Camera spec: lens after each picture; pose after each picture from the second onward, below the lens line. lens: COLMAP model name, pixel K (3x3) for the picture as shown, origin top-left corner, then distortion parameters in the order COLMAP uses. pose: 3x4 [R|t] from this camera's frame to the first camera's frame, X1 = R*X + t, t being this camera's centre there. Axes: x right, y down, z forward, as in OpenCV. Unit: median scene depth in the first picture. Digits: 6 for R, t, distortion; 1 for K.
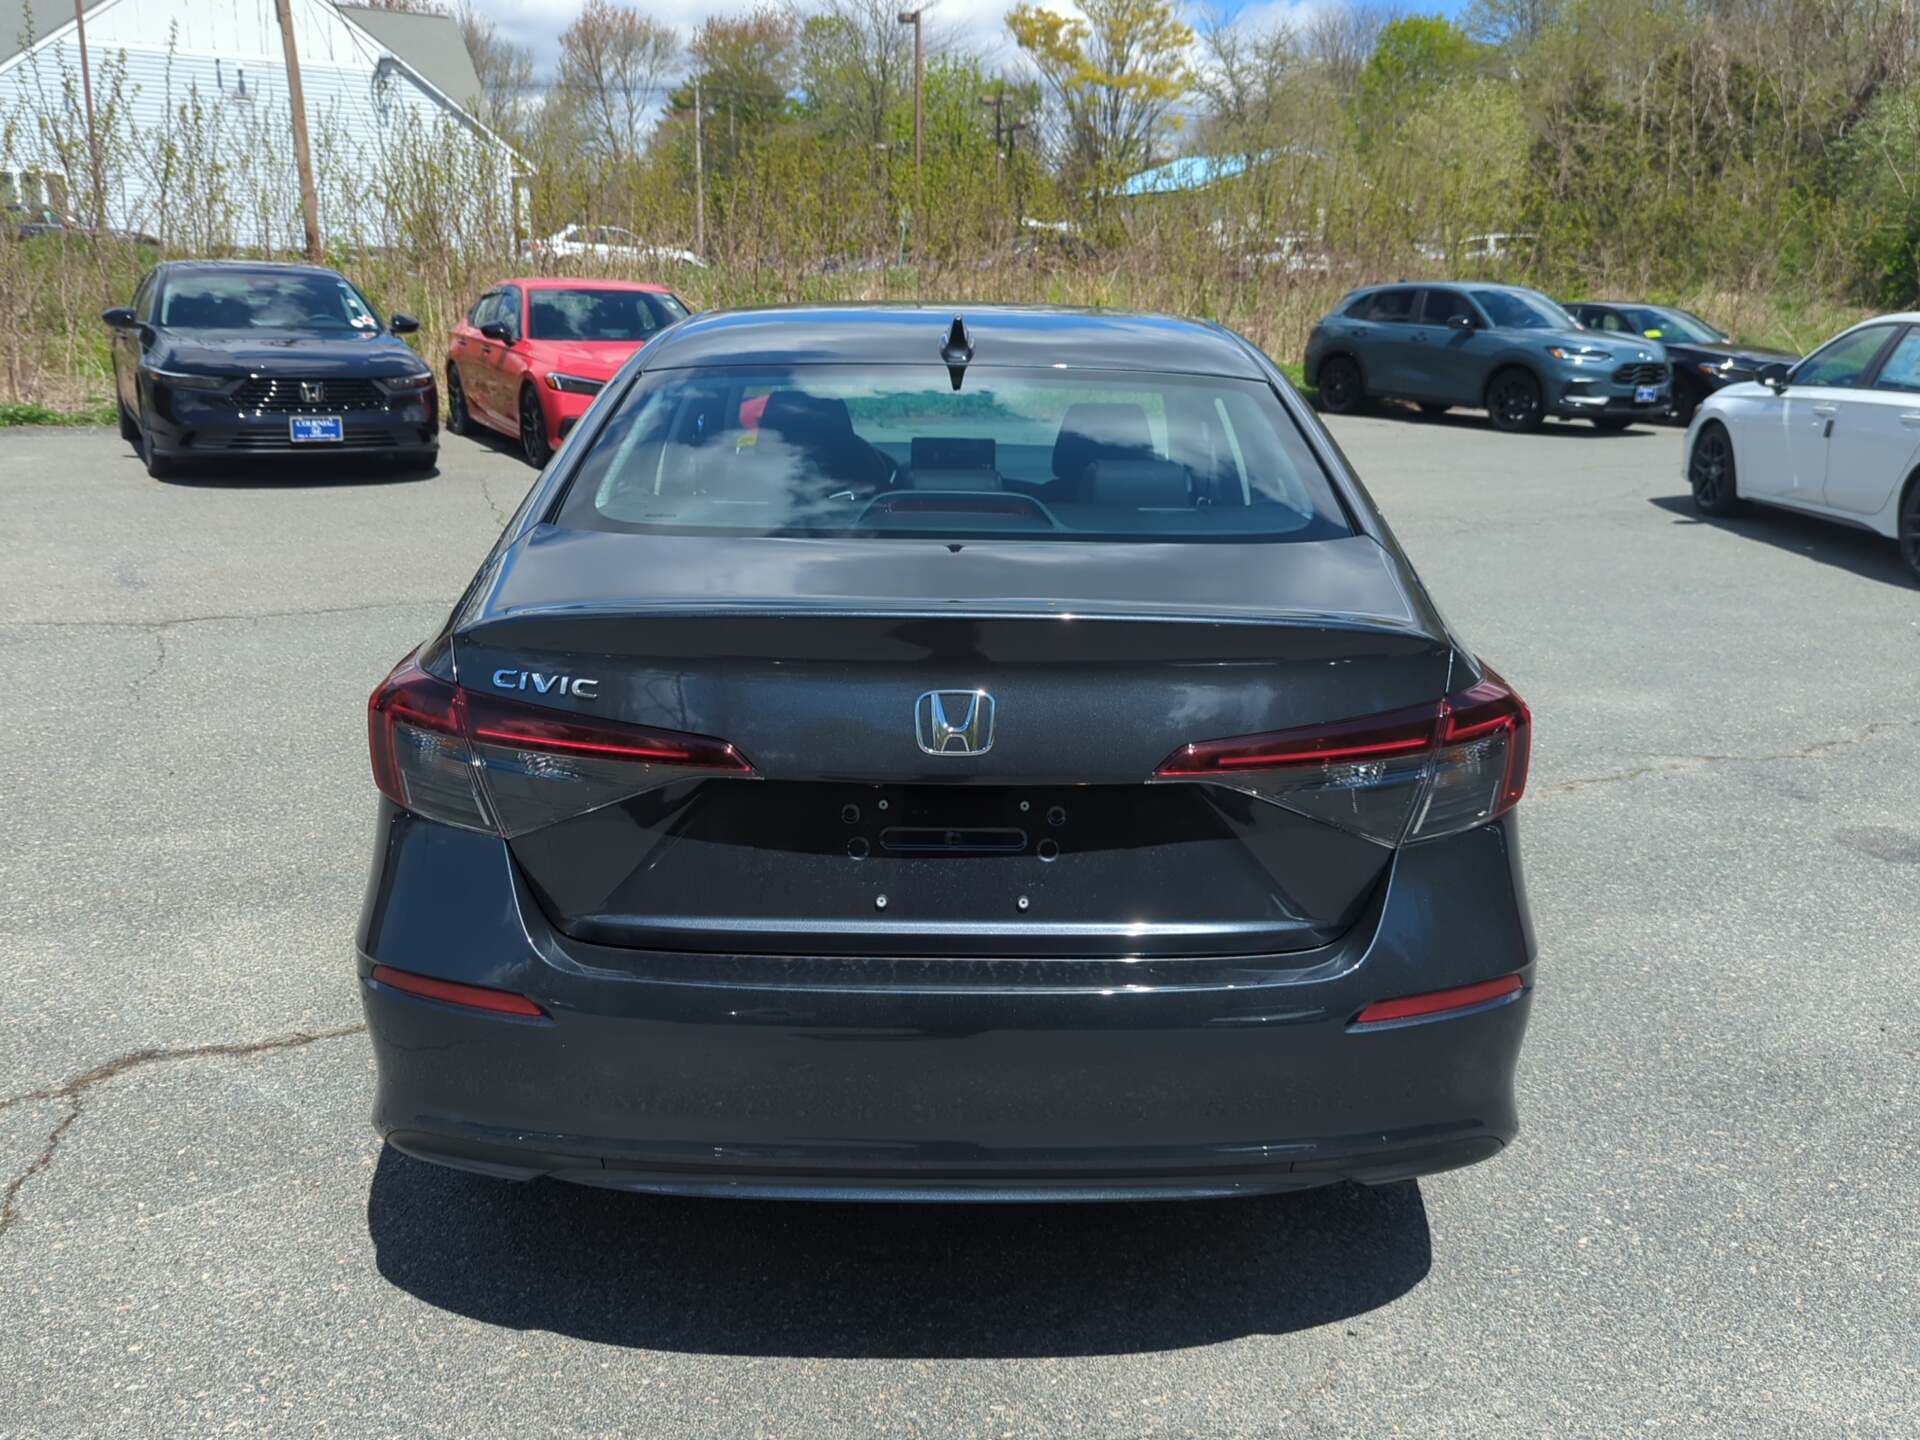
lens RADIAL K [[1556.1, 0, 971.9], [0, 1556.1, 682.5], [0, 0, 1]] dist [0.076518, -0.082552]
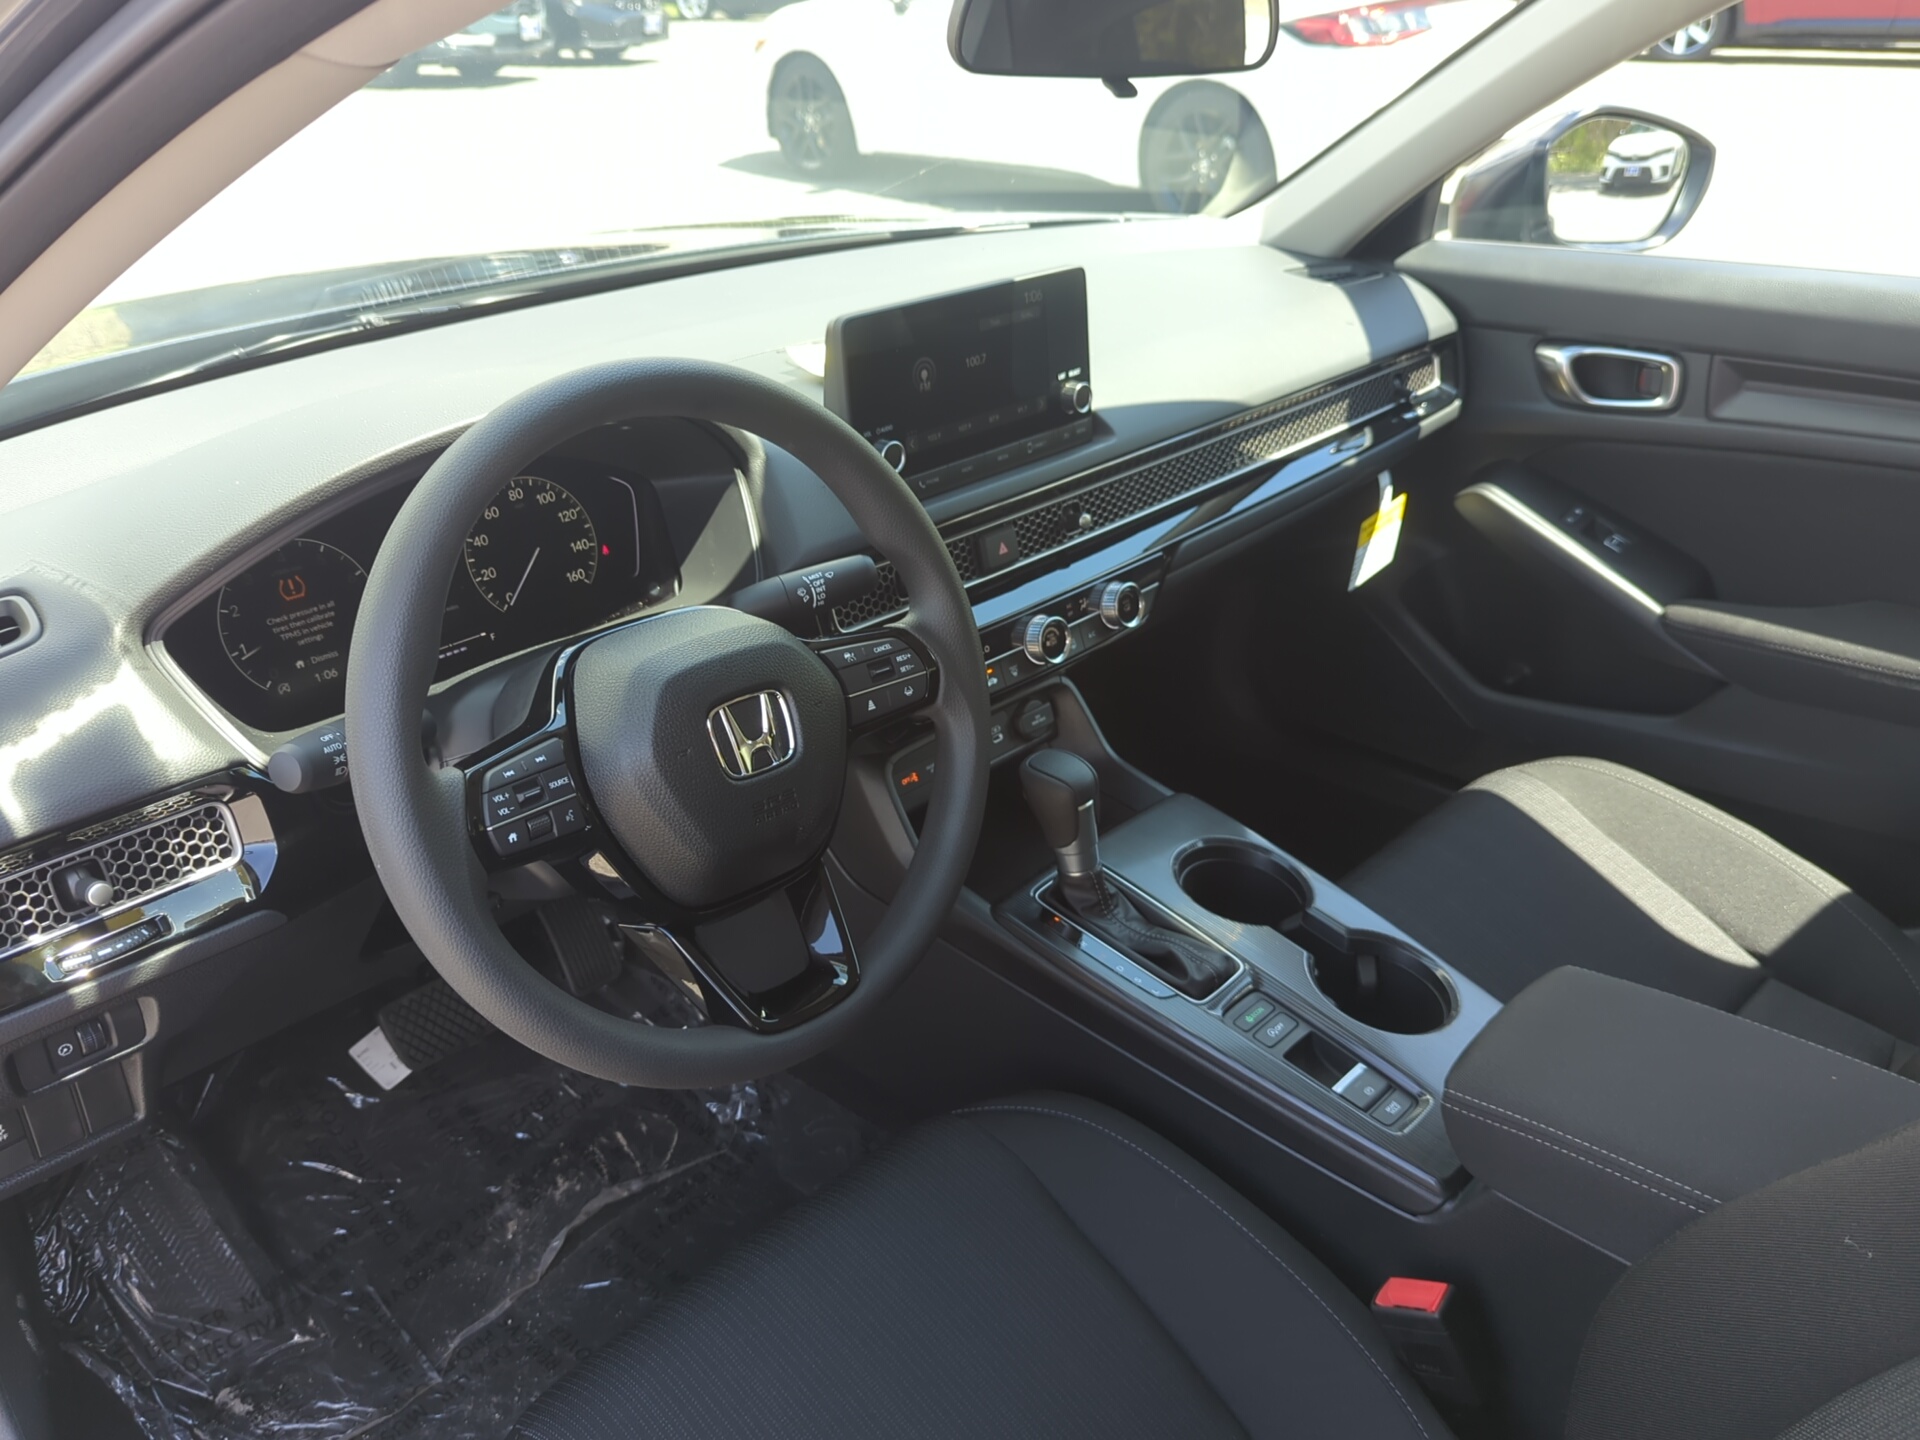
lens RADIAL K [[1539.3, 0, 960.0], [0, 1539.3, 720.0], [0, 0, 1]] dist [0.058605, -0.084420]
pose [[0.696806, -0.342176, 0.630378, -0.023463], [0.189348, 0.935448, 0.298471, -0.021780], [-0.691816, -0.088616, 0.716616, 0.111707]]
